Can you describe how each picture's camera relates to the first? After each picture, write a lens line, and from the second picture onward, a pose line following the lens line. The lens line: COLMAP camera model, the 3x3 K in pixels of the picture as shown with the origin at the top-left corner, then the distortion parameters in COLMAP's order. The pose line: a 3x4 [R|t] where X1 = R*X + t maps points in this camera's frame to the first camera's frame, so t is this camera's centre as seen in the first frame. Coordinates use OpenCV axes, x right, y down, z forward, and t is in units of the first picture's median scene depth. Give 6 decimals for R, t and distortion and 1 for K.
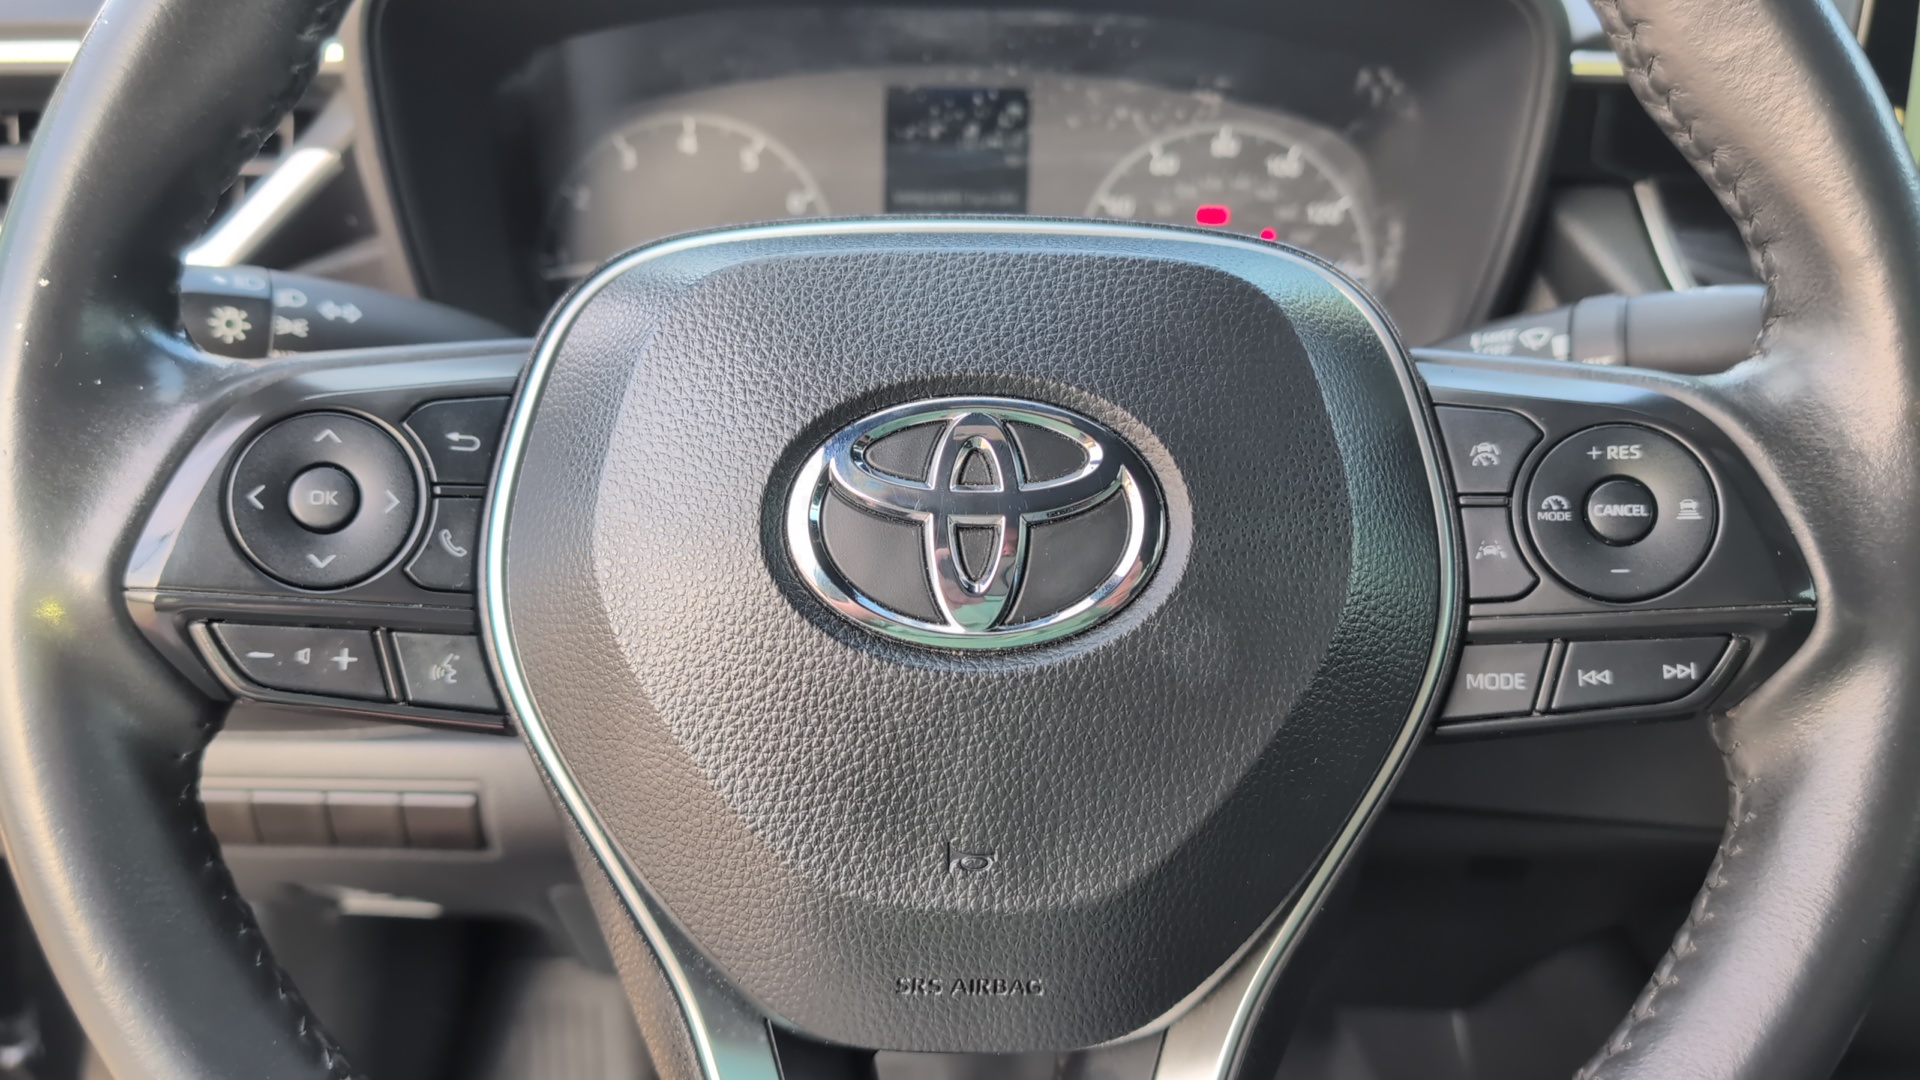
lens RADIAL K [[1611.4, 0, 966.6], [0, 1611.4, 535.3], [0, 0, 1]] dist [0.015268, -0.012347]
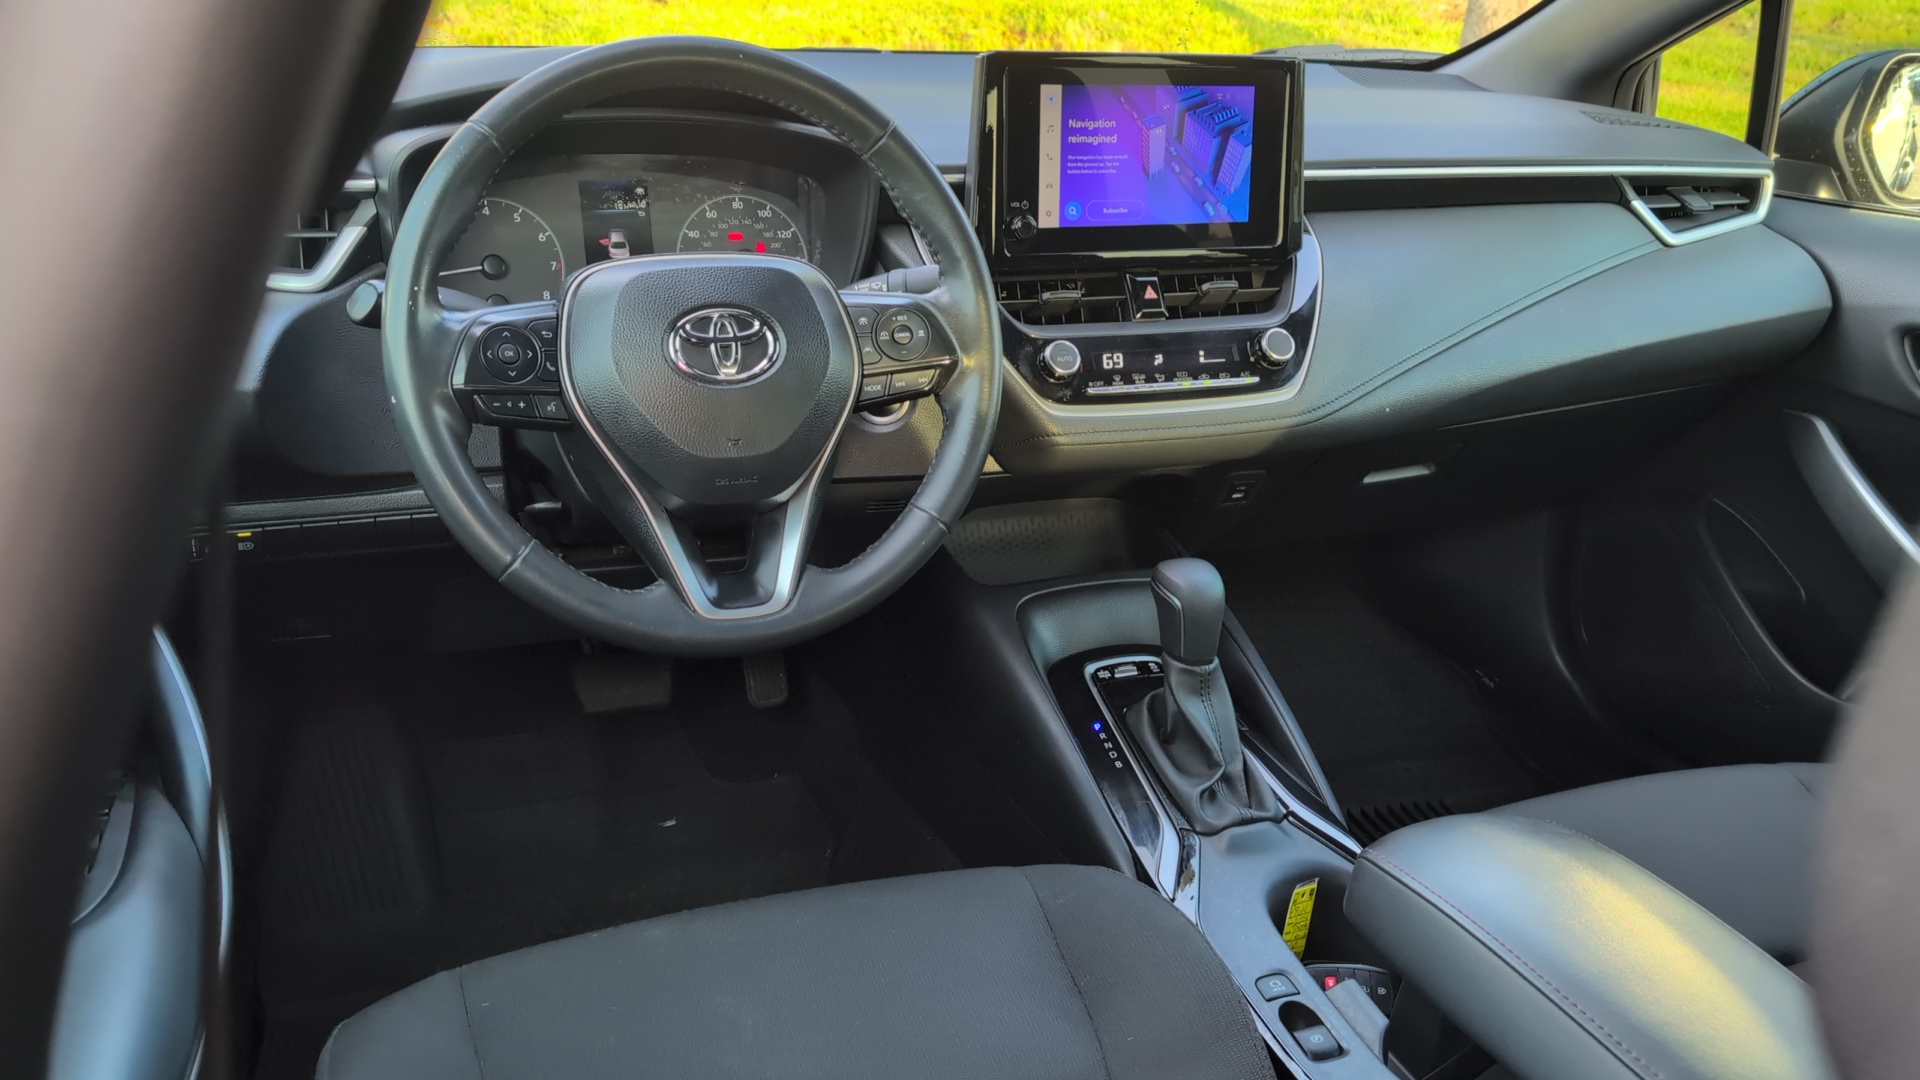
lens RADIAL K [[1611.4, 0, 966.6], [0, 1611.4, 535.3], [0, 0, 1]] dist [0.015268, -0.012347]
pose [[0.927453, -0.099426, 0.360479, -0.708310], [0.091361, 0.995038, 0.039390, 0.272303], [-0.362607, -0.003599, 0.931935, -2.125726]]
